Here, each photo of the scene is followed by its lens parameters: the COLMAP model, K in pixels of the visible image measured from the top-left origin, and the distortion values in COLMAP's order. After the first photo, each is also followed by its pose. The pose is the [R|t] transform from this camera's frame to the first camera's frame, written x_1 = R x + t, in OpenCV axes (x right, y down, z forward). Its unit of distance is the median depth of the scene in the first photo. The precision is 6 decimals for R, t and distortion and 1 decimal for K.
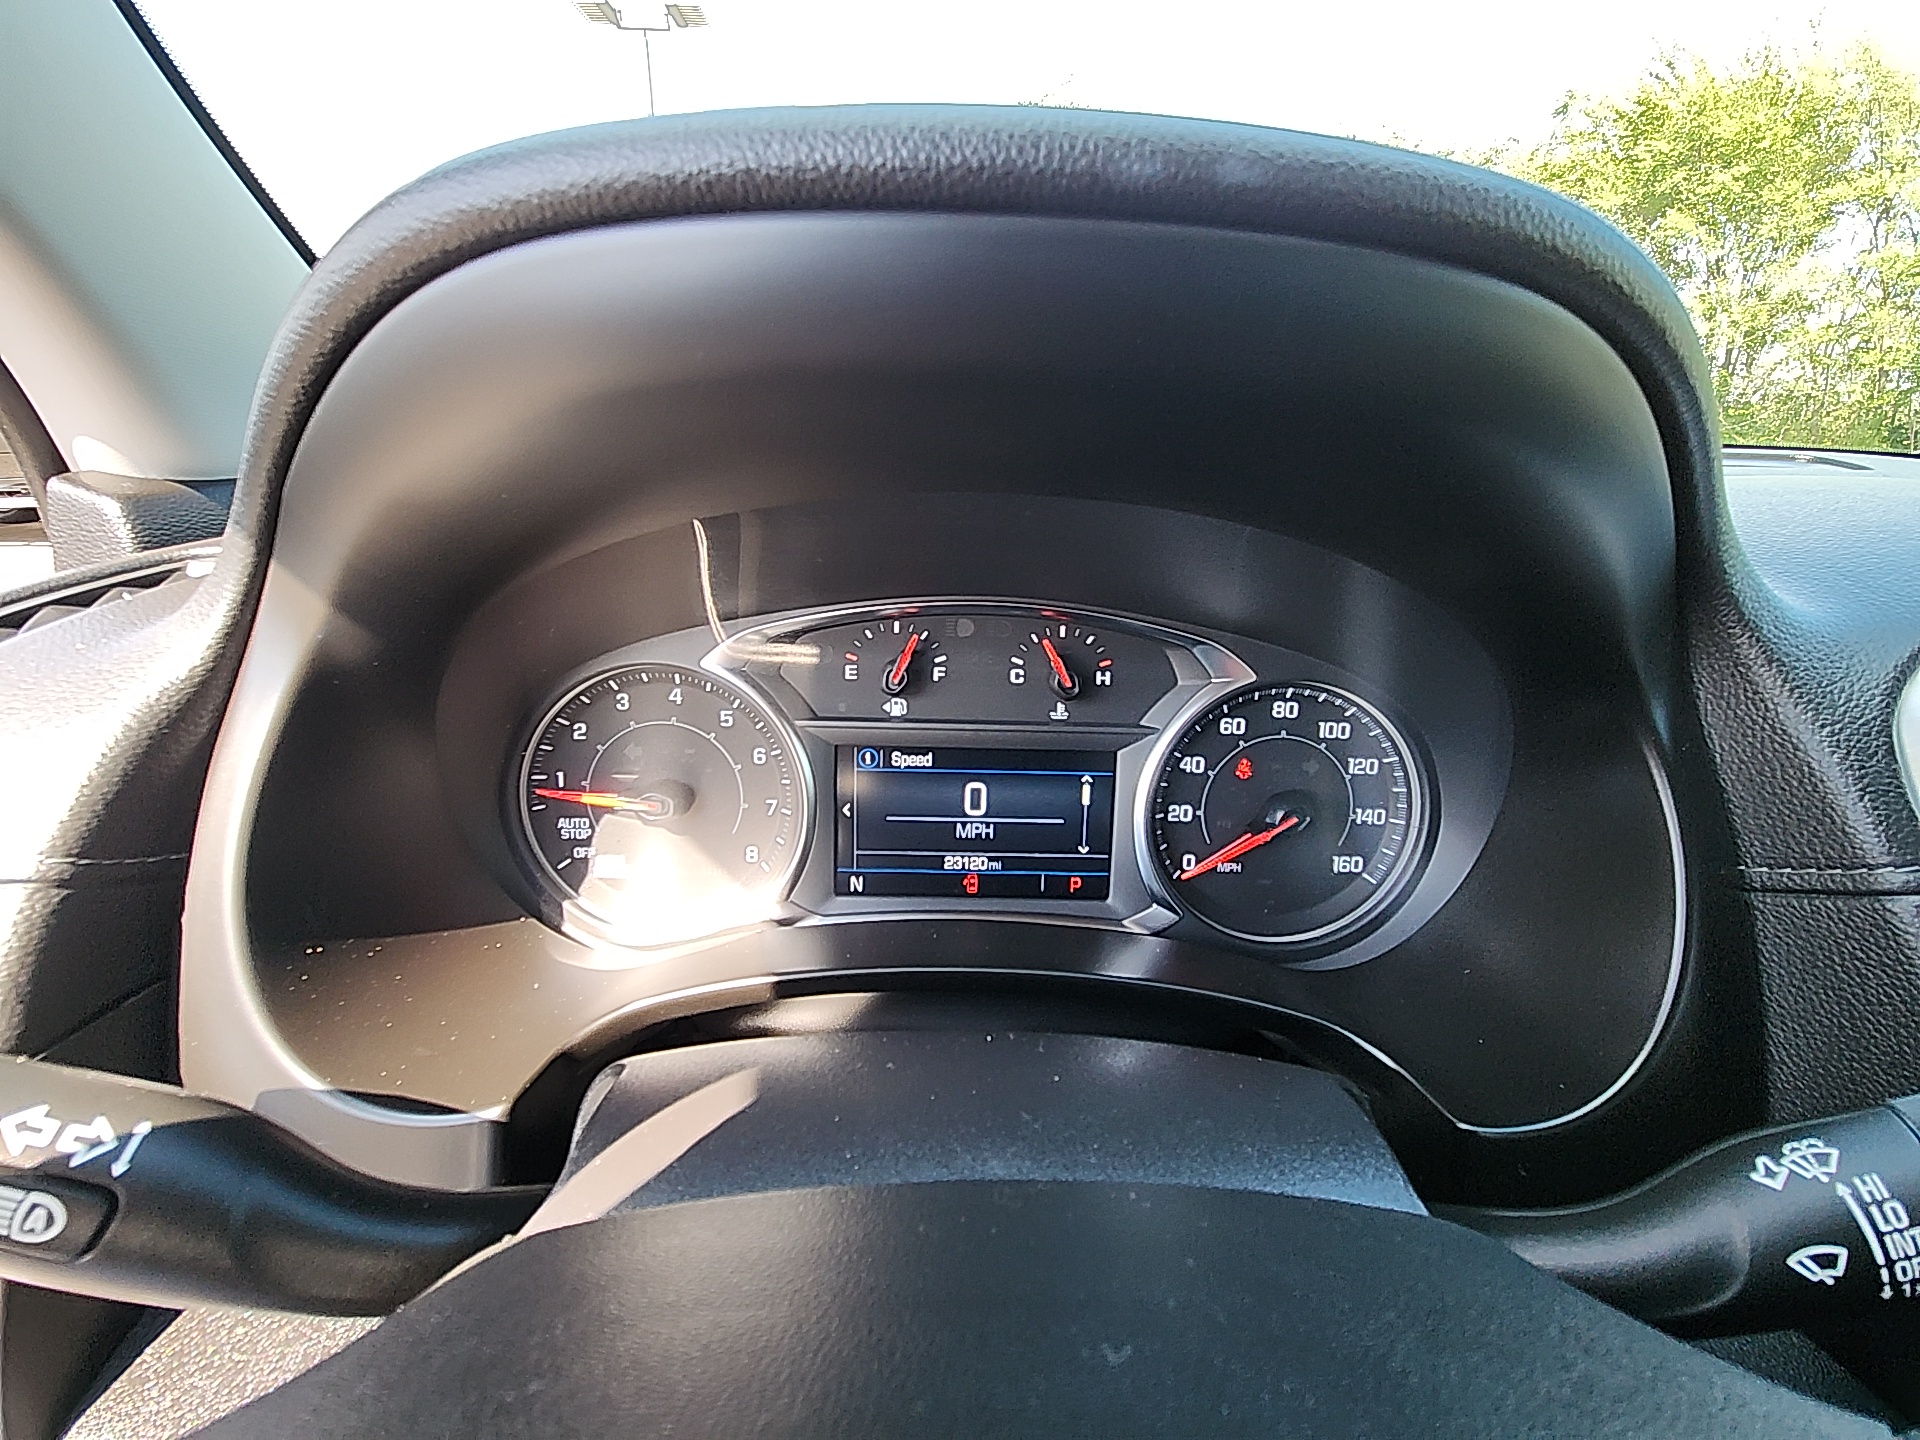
lens RADIAL K [[776.0, 0, 953.4], [0, 776.0, 707.4], [0, 0, 1]] dist [0.008996, -0.007807]
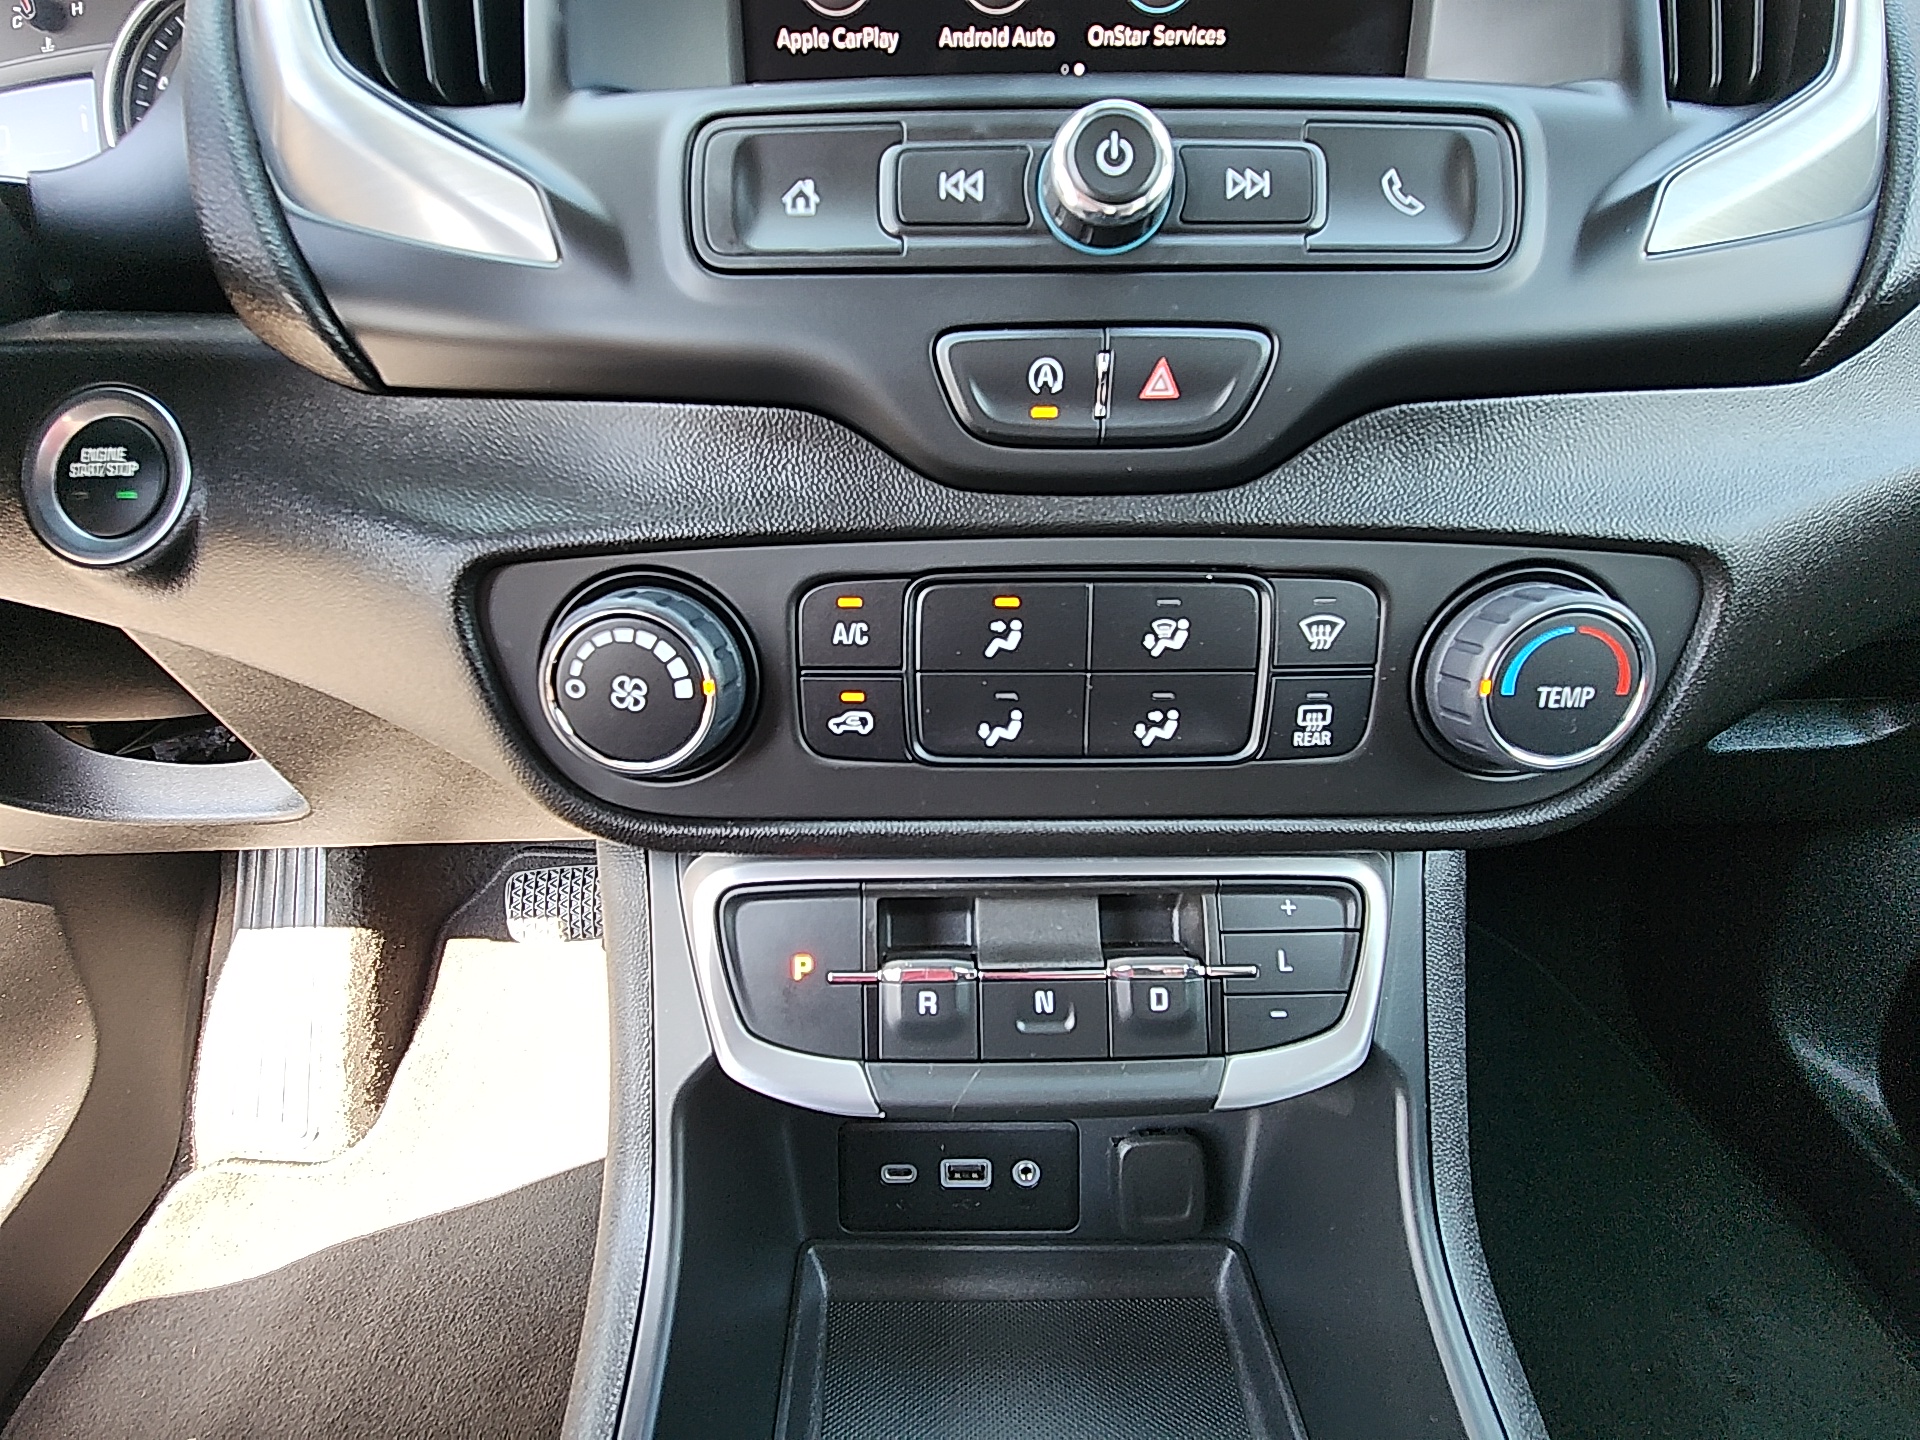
lens RADIAL K [[751.6, 0, 957.0], [0, 751.6, 716.2], [0, 0, 1]] dist [0.031798, -0.020955]
pose [[0.999618, -0.027489, 0.002872, 1.398131], [0.026829, 0.990058, 0.138078, 0.846106], [-0.006639, -0.137949, 0.990417, -0.167660]]
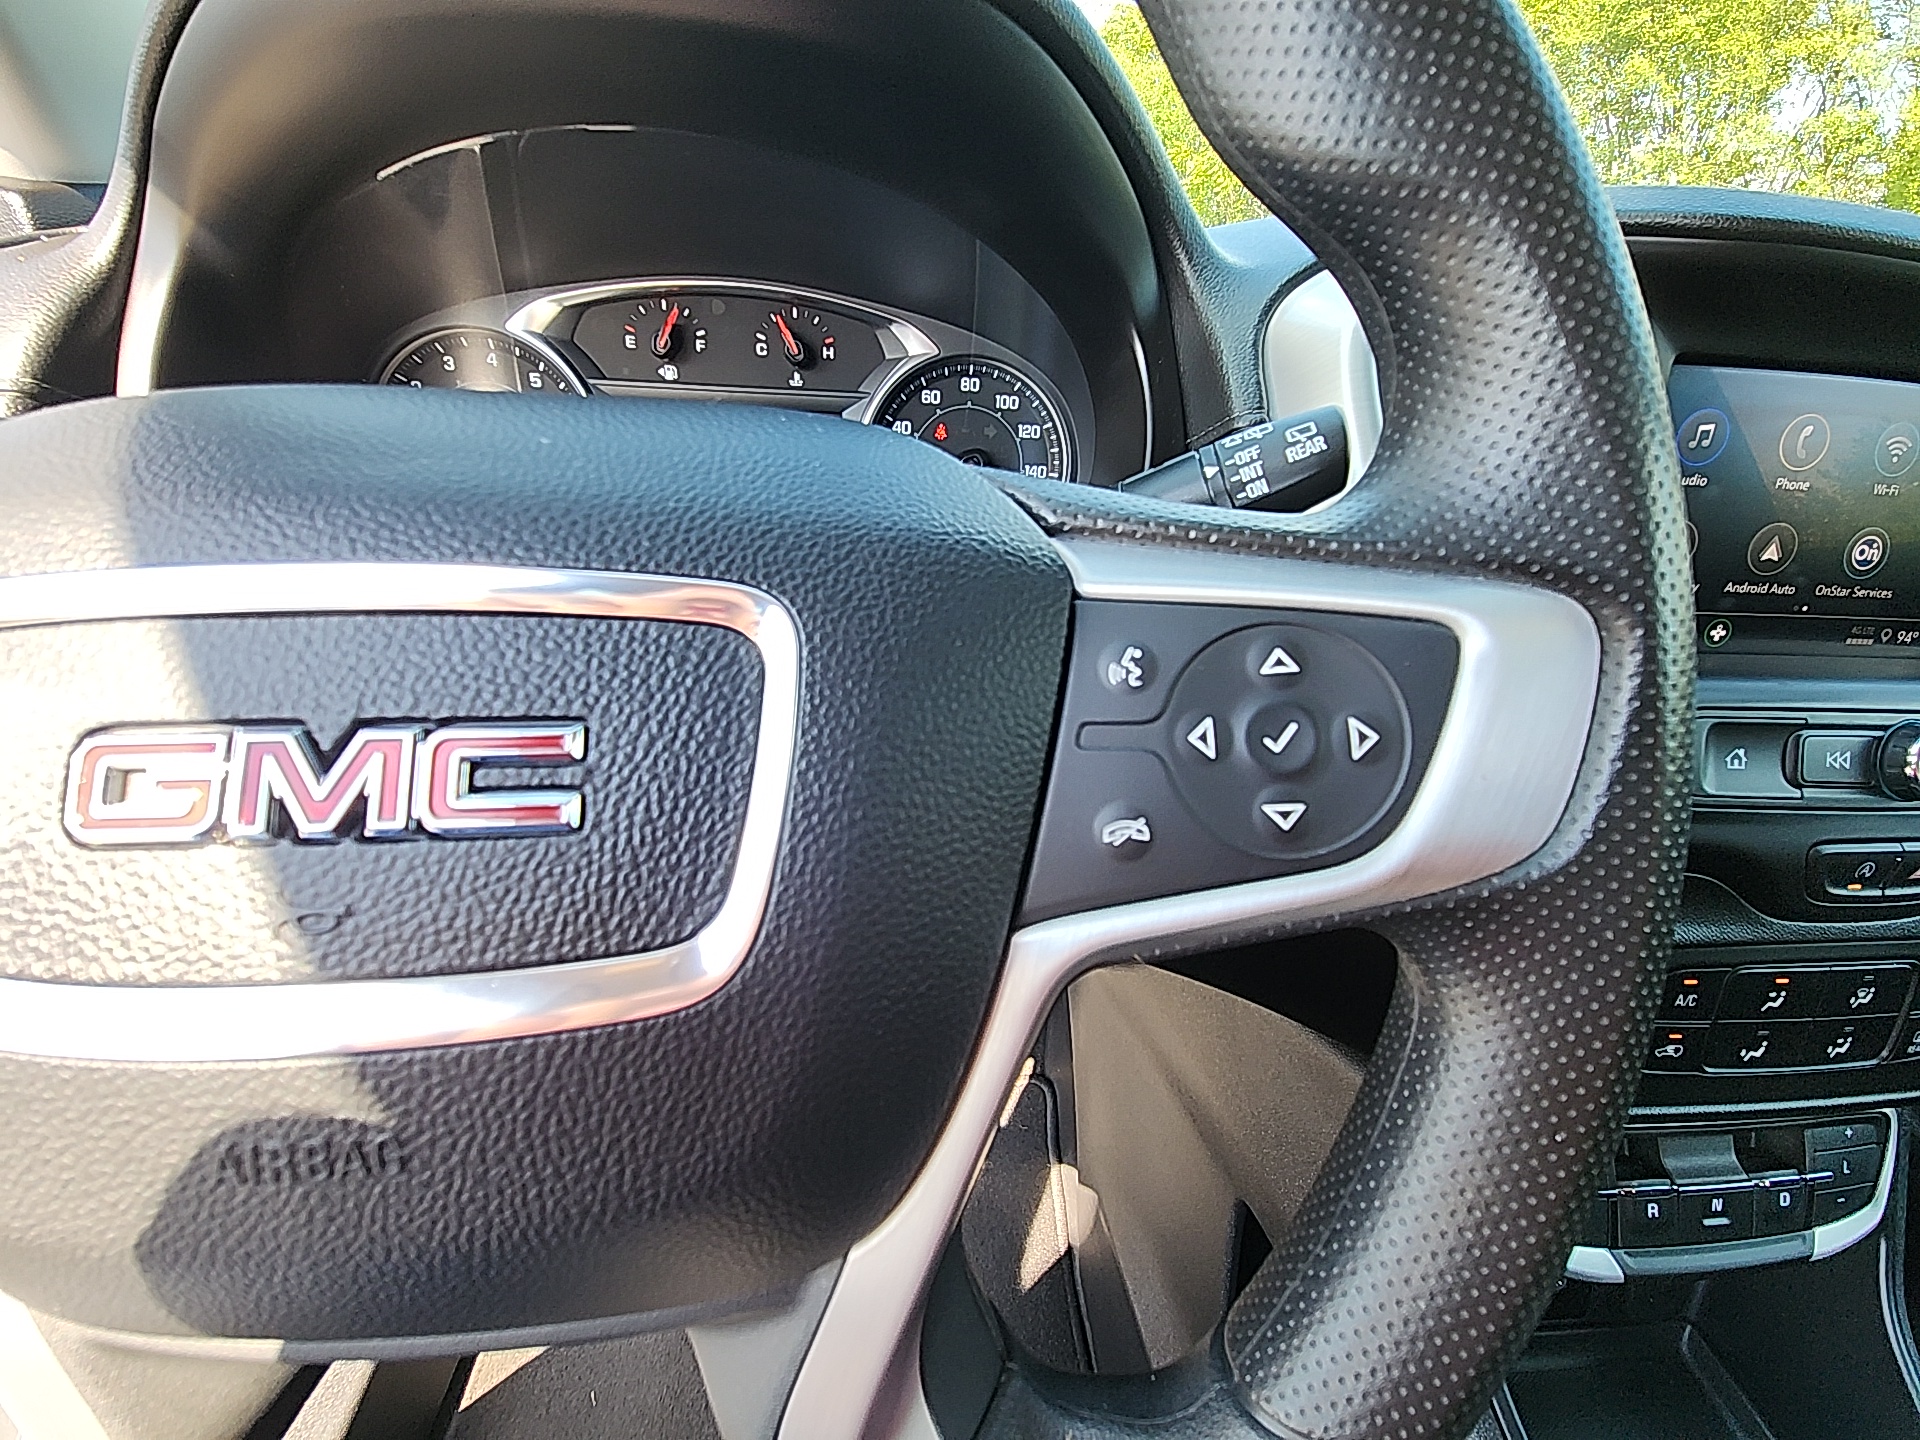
lens RADIAL K [[766.0, 0, 953.2], [0, 766.0, 708.2], [0, 0, 1]] dist [0.015359, -0.013337]
pose [[0.997692, -0.007105, 0.067523, 0.303311], [-0.004294, 0.985916, 0.167188, 0.328059], [-0.067759, -0.167092, 0.983610, -0.384194]]
